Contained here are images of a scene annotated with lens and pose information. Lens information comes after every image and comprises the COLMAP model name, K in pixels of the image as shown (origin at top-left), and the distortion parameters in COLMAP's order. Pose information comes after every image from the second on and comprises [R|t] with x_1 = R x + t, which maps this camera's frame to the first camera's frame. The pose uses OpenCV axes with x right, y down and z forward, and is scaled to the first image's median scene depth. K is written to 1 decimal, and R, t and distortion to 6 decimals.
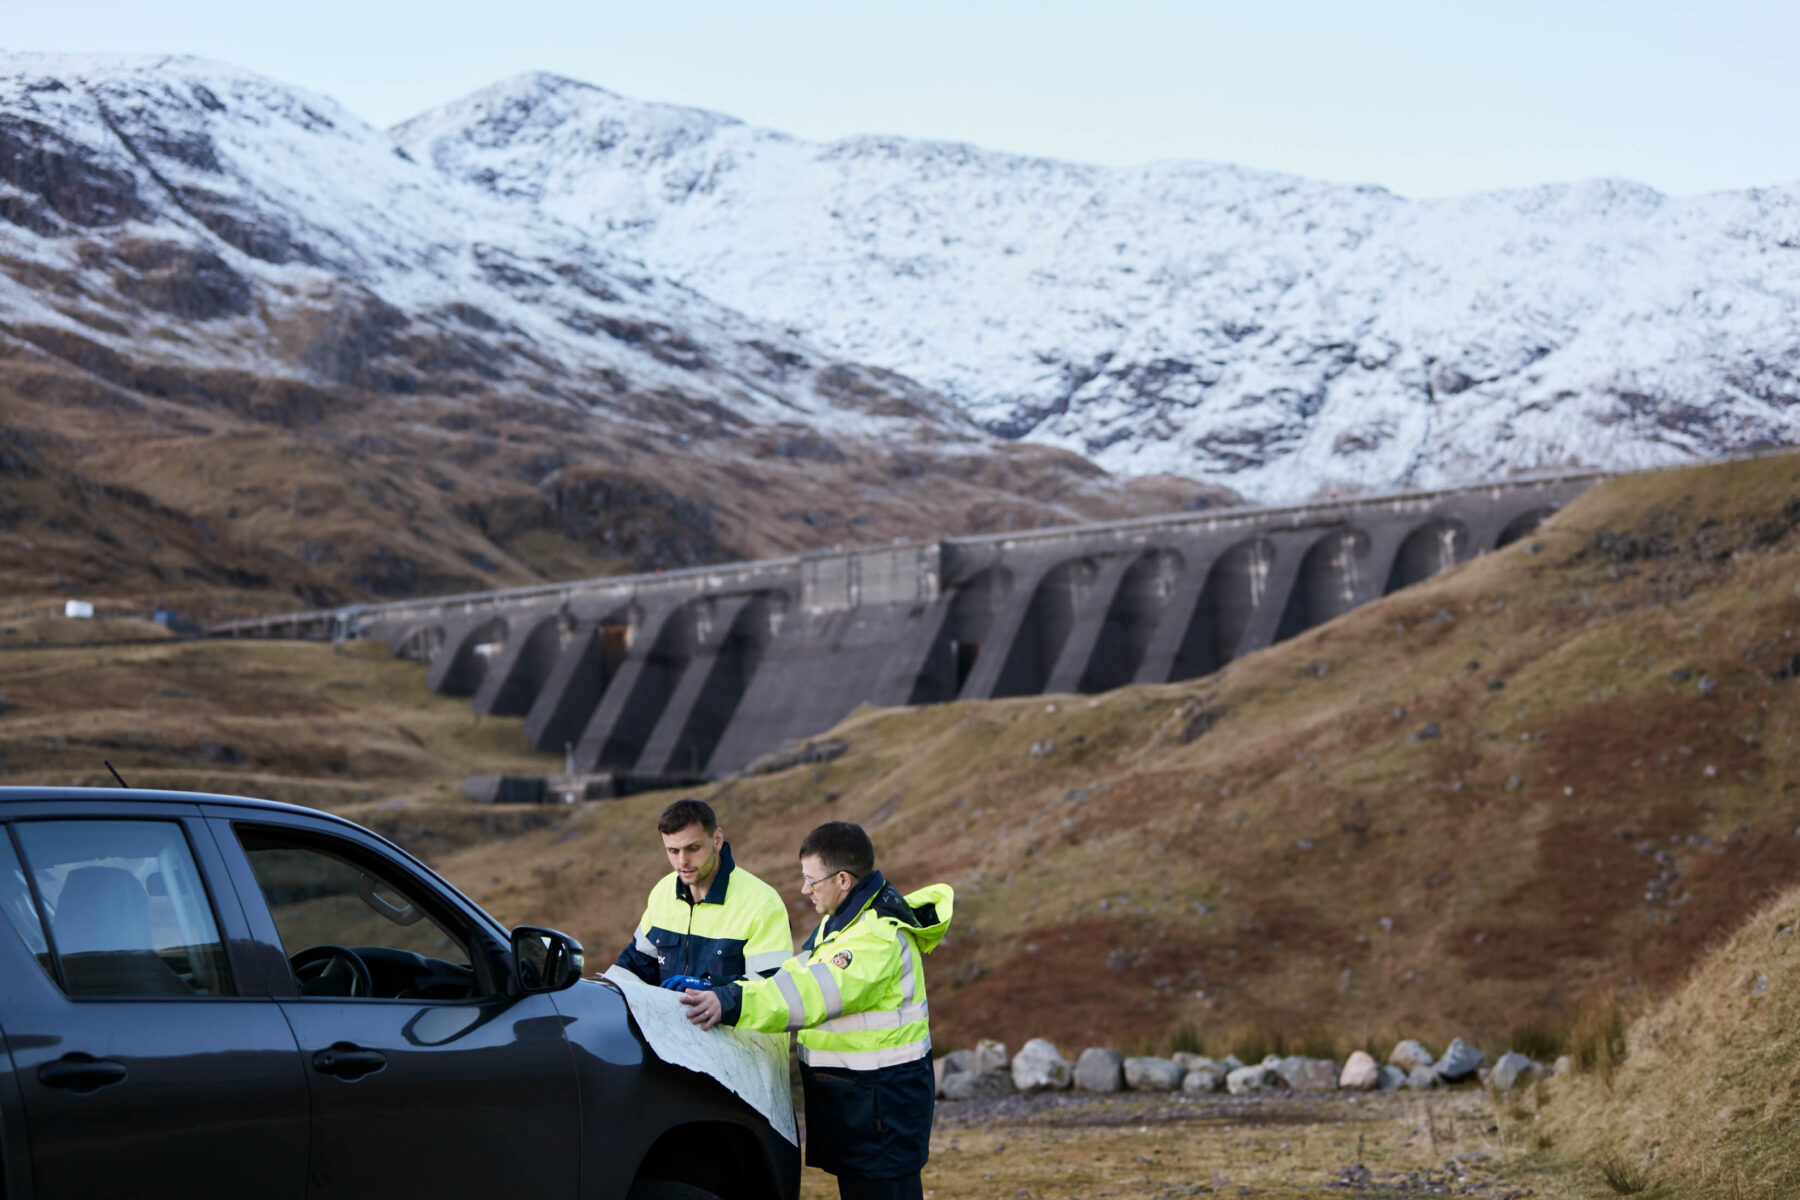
lens RADIAL K [[4224.9, 0, 900.0], [0, 4224.9, 600.0], [0, 0, 1]] dist [-0.042364, 0.009123]
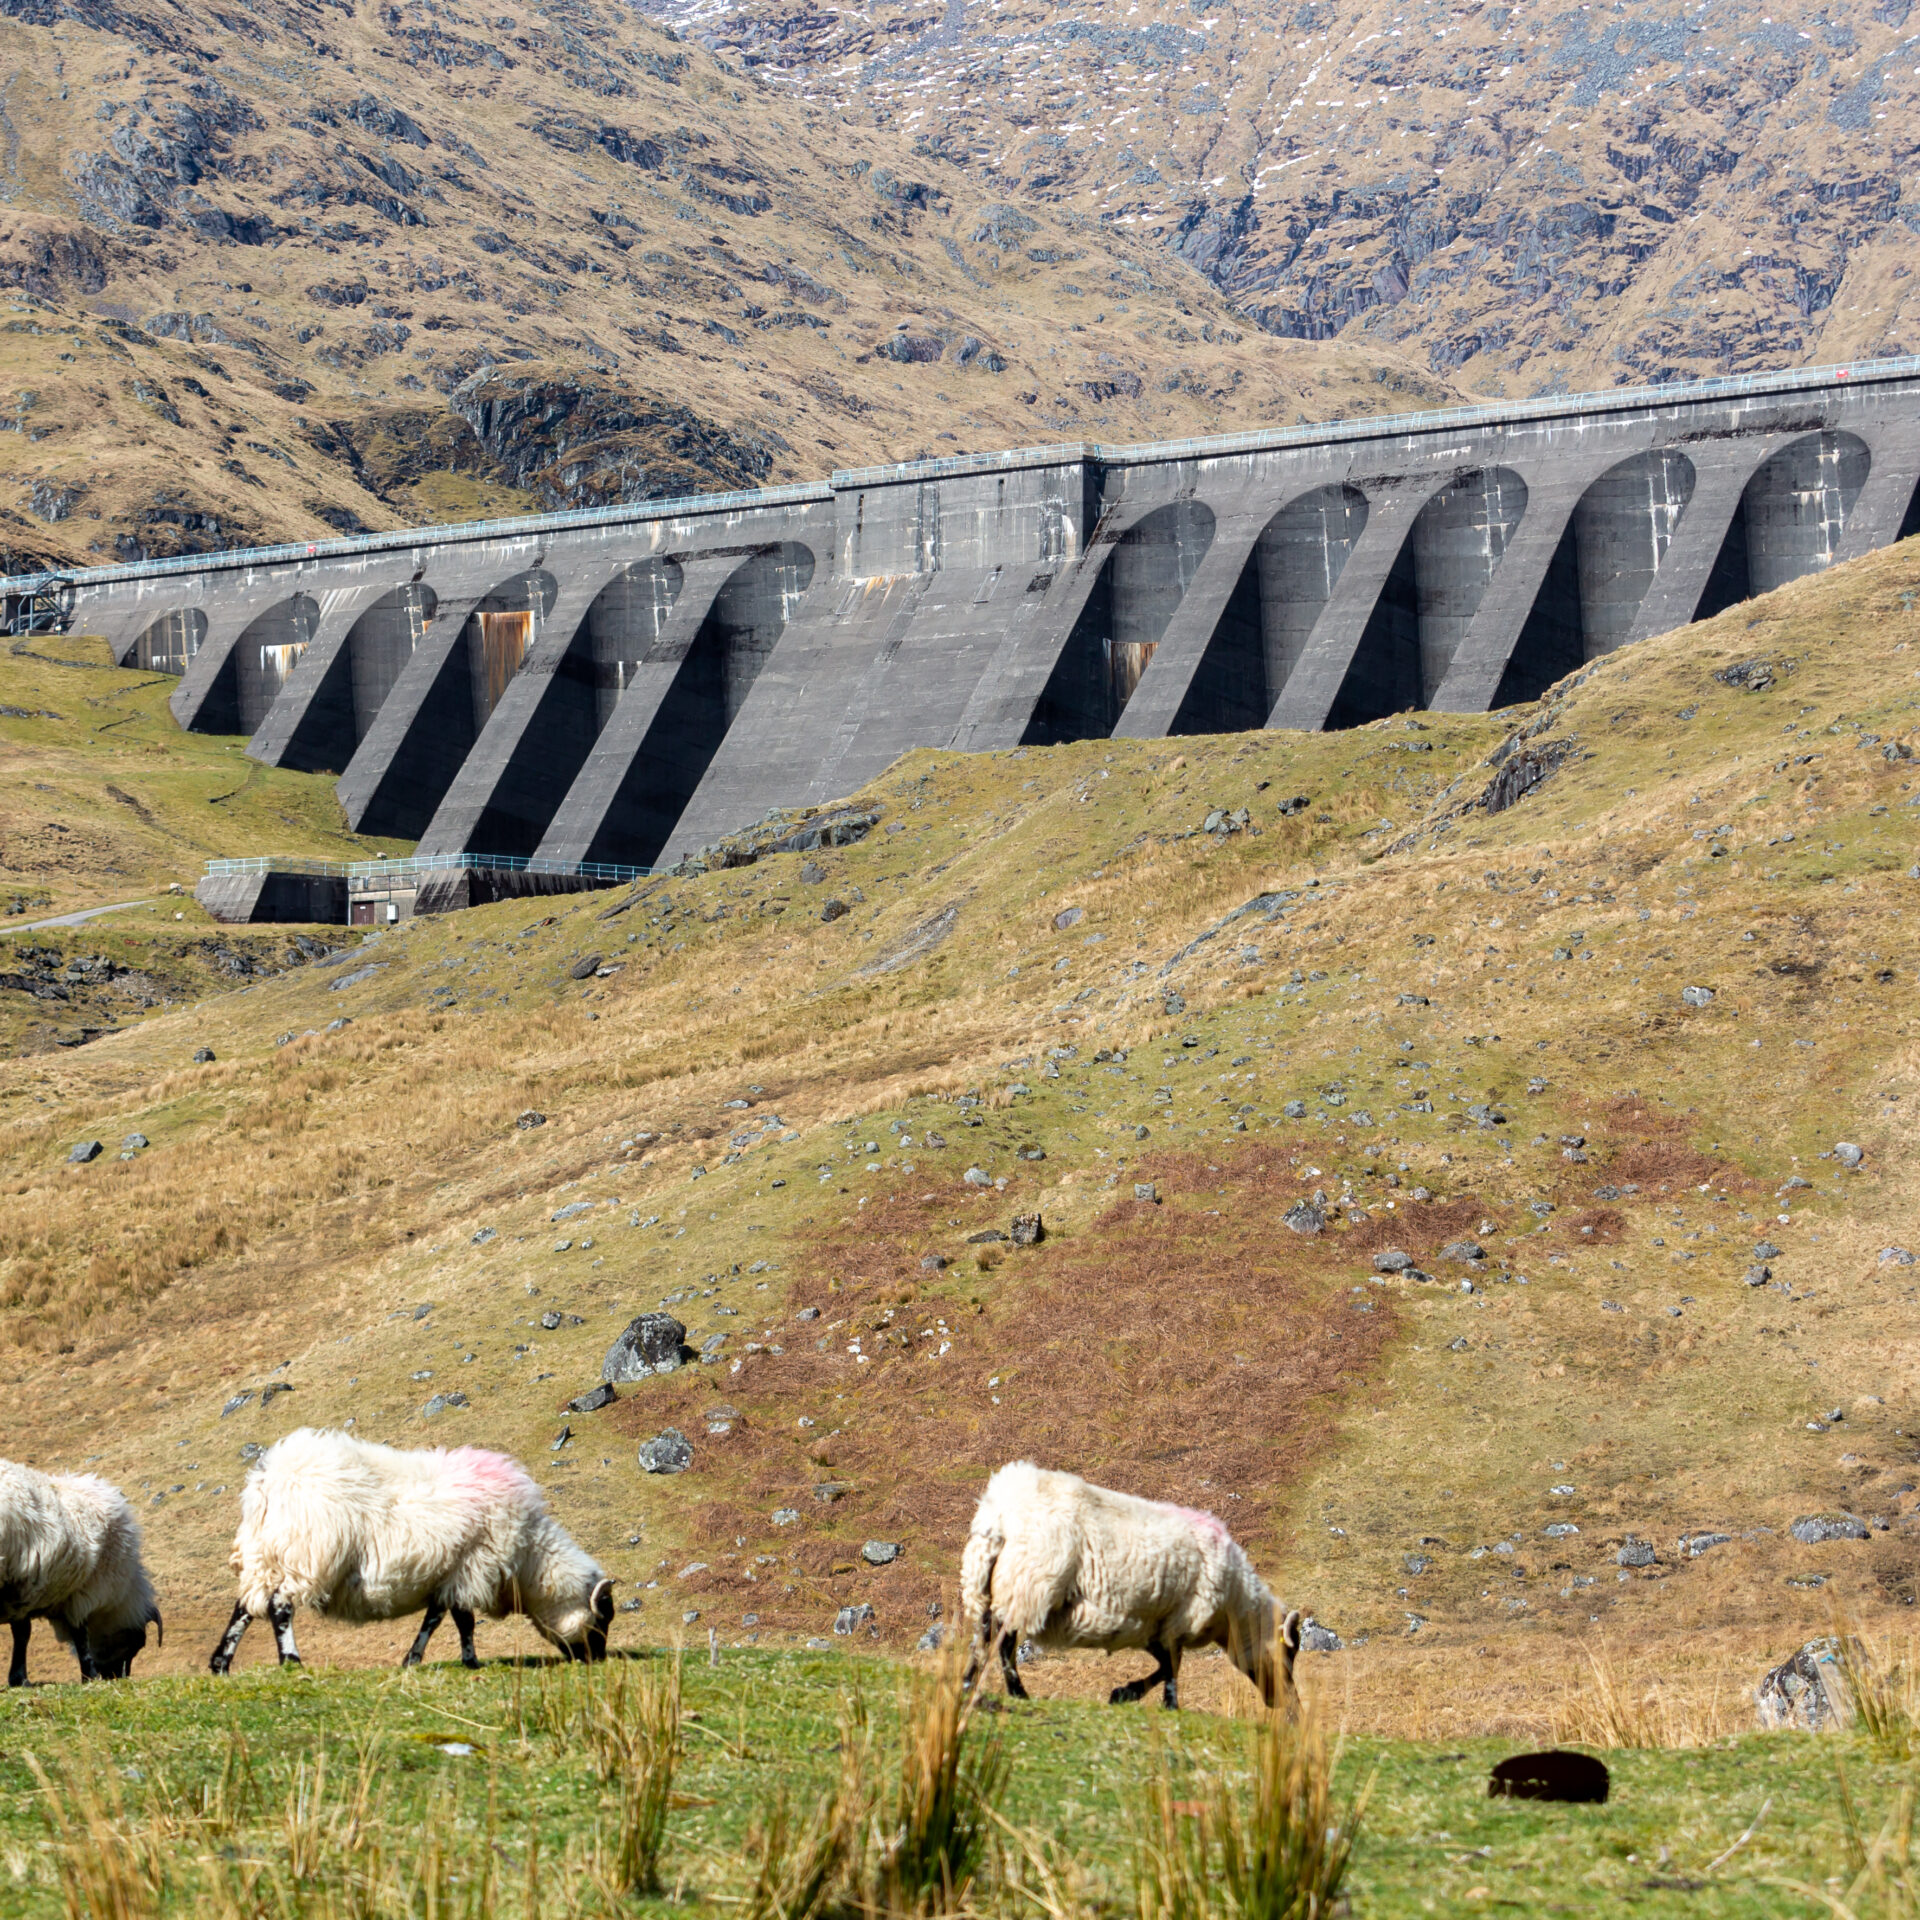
lens RADIAL K [[6320.4, 0, 959.8], [0, 6320.4, 960.1], [0, 0, 1]] dist [-0.063754, -0.523645]
pose [[0.998722, 0.014460, -0.048431, 0.032228], [-0.012465, 0.999072, 0.041227, 0.016934], [0.048982, -0.040571, 0.997975, 0.173600]]
